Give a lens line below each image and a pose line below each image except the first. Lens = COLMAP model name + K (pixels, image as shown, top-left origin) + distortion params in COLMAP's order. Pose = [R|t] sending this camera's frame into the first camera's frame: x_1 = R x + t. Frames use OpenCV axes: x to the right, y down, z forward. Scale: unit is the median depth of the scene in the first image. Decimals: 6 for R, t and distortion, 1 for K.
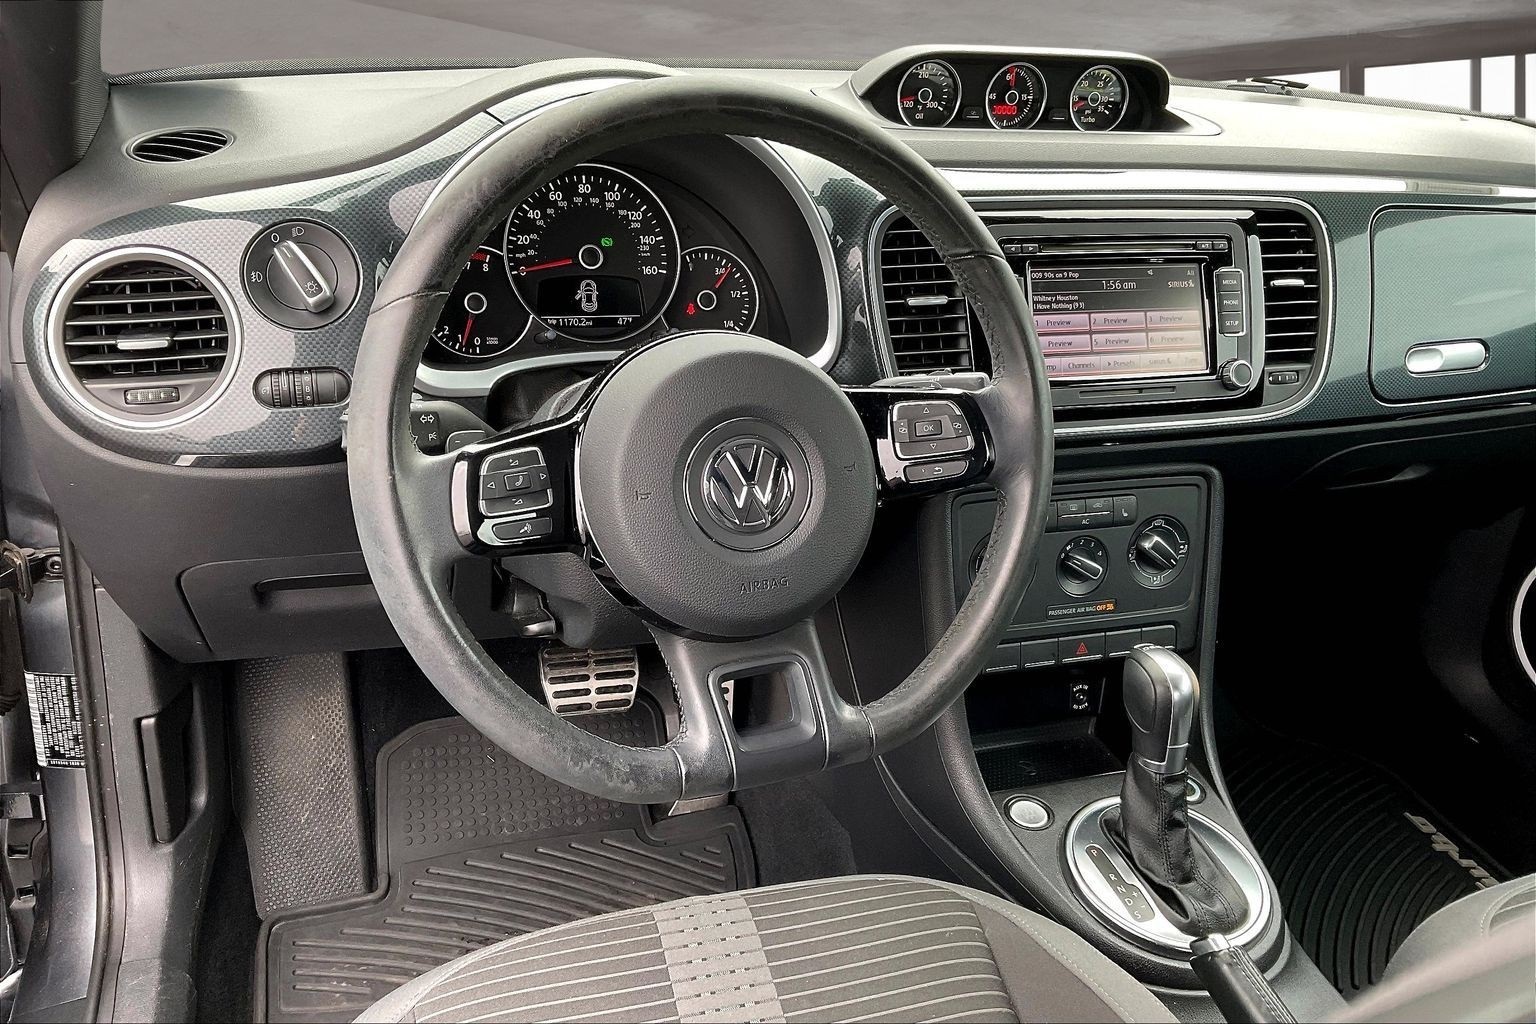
lens RADIAL K [[1269.4, 0, 763.5], [0, 1269.4, 502.6], [0, 0, 1]] dist [0.116119, -0.236233]
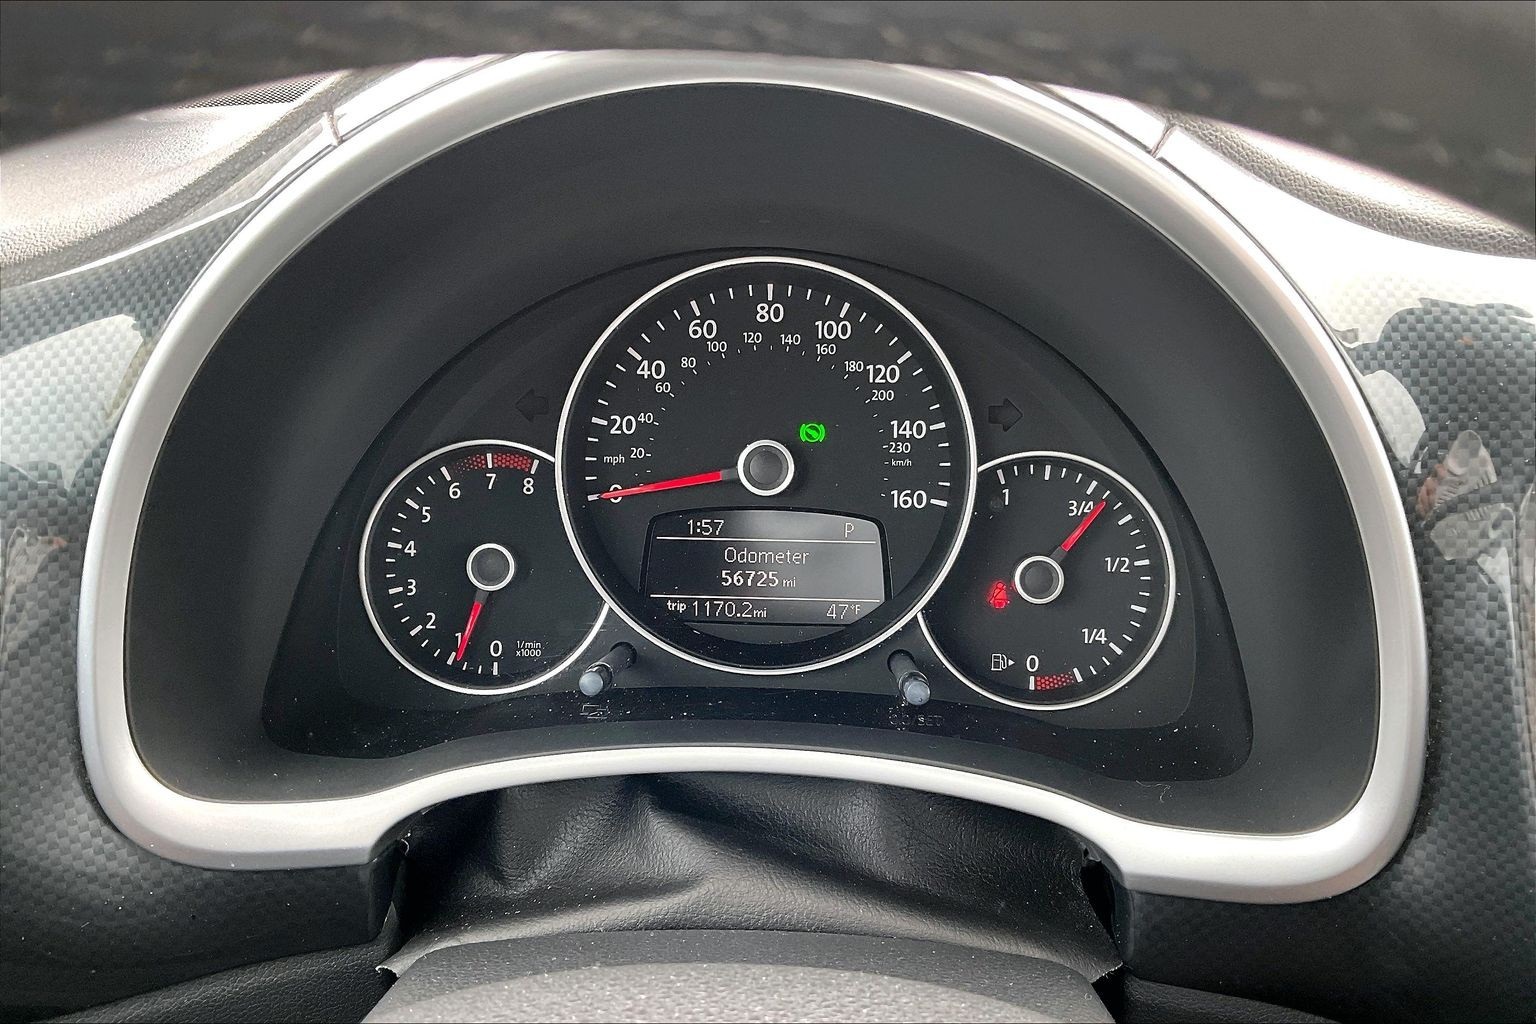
lens RADIAL K [[1269.4, 0, 763.5], [0, 1269.4, 502.6], [0, 0, 1]] dist [0.116119, -0.236233]
pose [[0.934771, 0.065654, -0.349133, 0.014469], [-0.088653, 0.994792, -0.050290, -0.156762], [0.344013, 0.077961, 0.935723, 0.589381]]
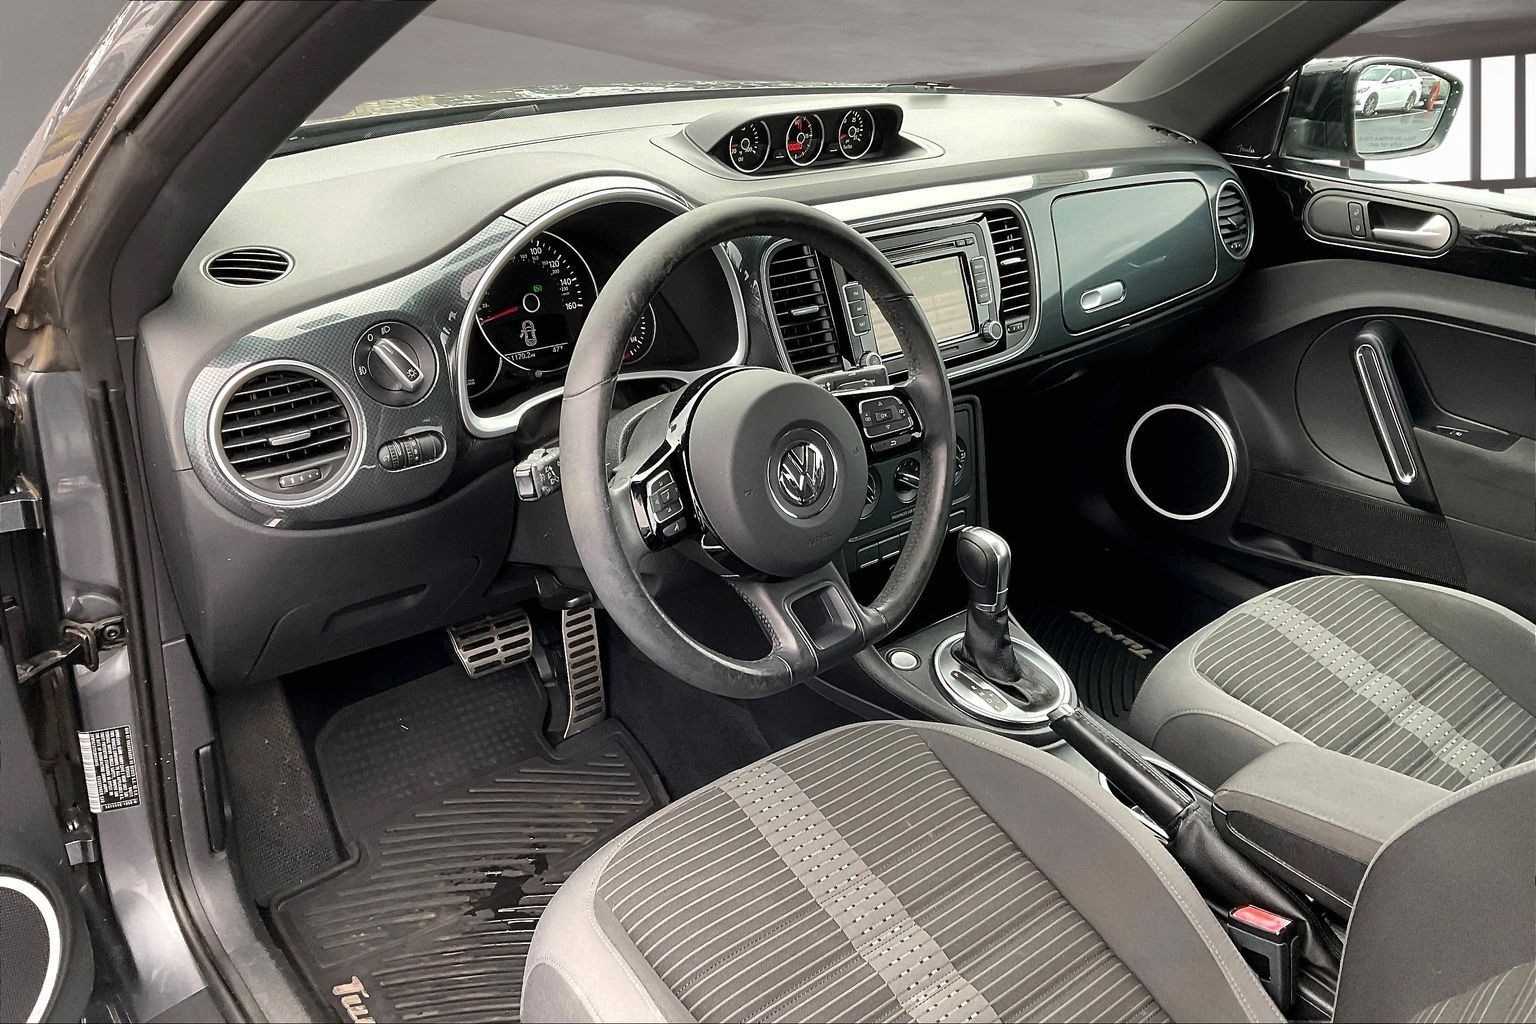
lens RADIAL K [[1269.4, 0, 763.5], [0, 1269.4, 502.6], [0, 0, 1]] dist [0.116119, -0.236233]
pose [[0.926498, -0.175004, 0.333128, -0.368600], [0.150146, 0.983677, 0.099174, -0.088875], [-0.345047, -0.041867, 0.937651, -0.250383]]
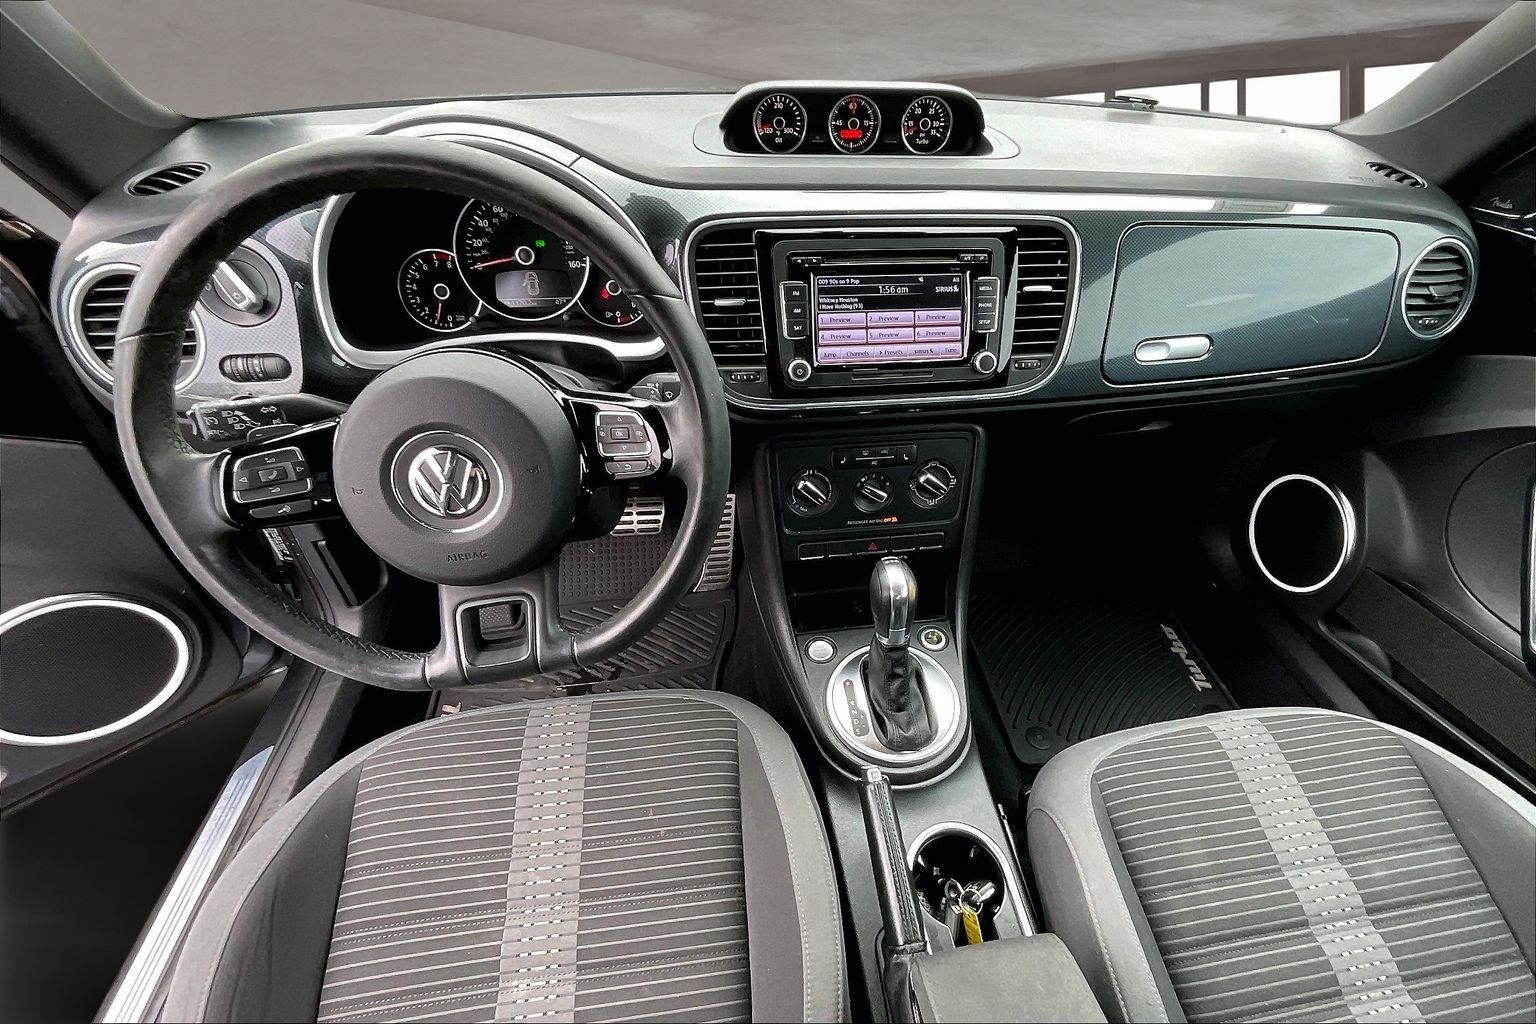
lens RADIAL K [[689.6, 0, 827.1], [0, 689.6, 541.7], [0, 0, 1]] dist [-0.004856, 0.000656]
pose [[0.986492, 0.080150, -0.142859, 0.319380], [-0.038122, 0.960505, 0.275640, -0.110206], [0.159309, -0.266471, 0.950586, 0.246859]]
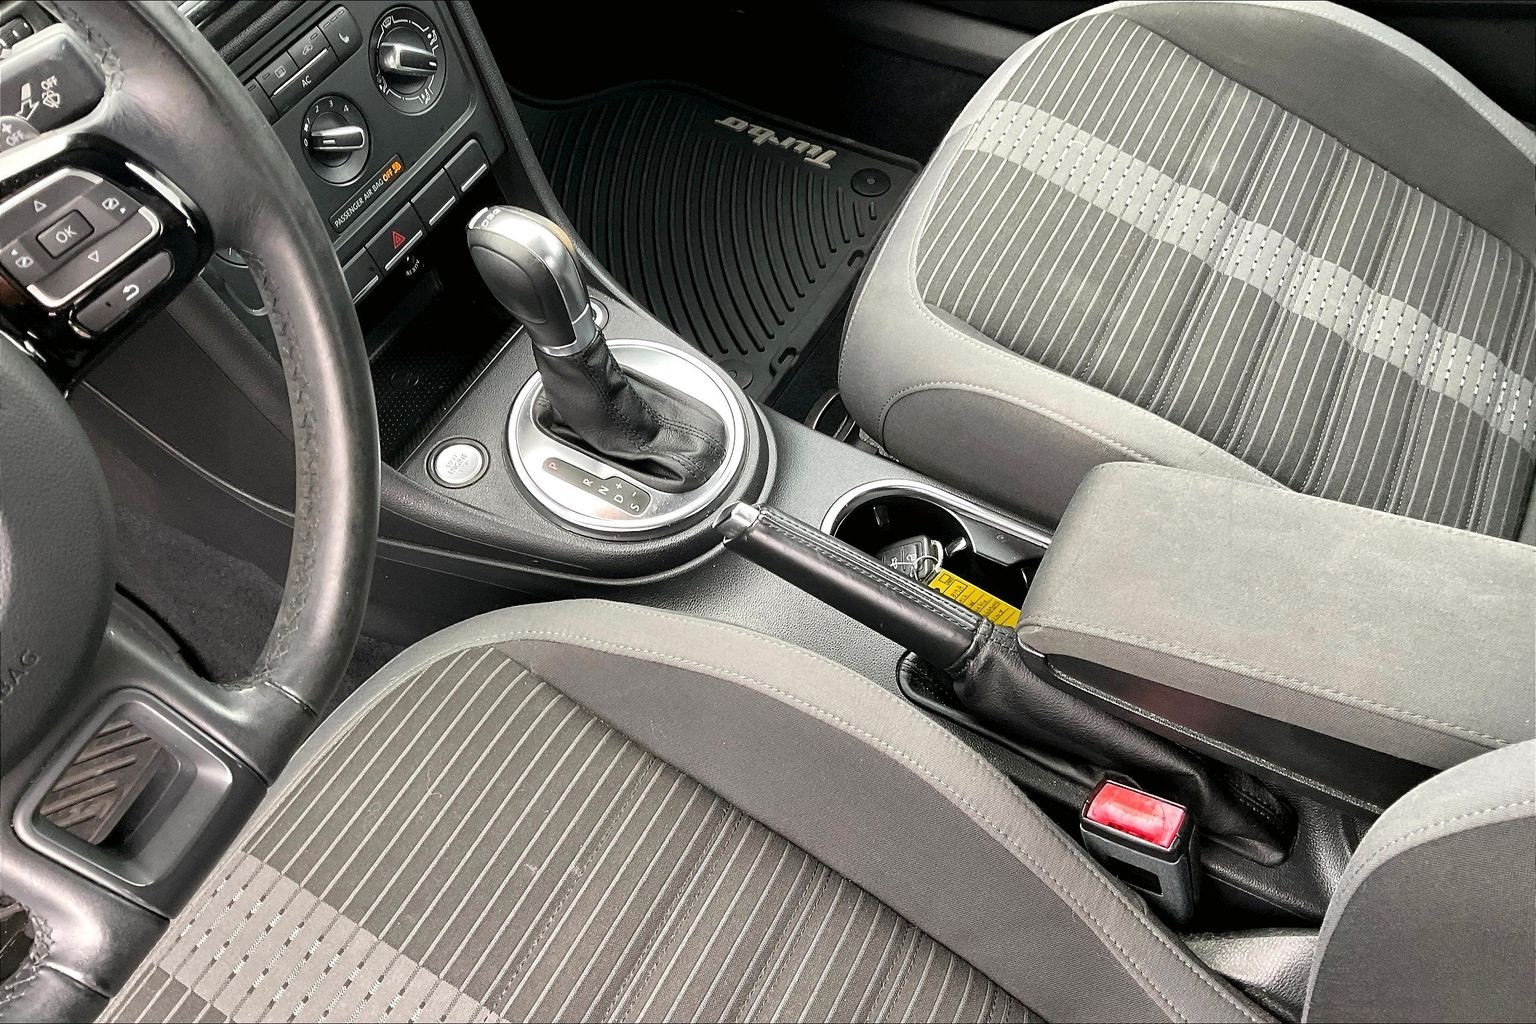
lens RADIAL K [[1261.7, 0, 768.0], [0, 1261.7, 512.0], [0, 0, 1]] dist [0.103367, -0.243613]
pose [[0.723540, -0.611224, 0.320774, 0.073608], [0.357201, 0.729172, 0.583708, -0.127178], [-0.590676, -0.307756, 0.745915, 0.282966]]
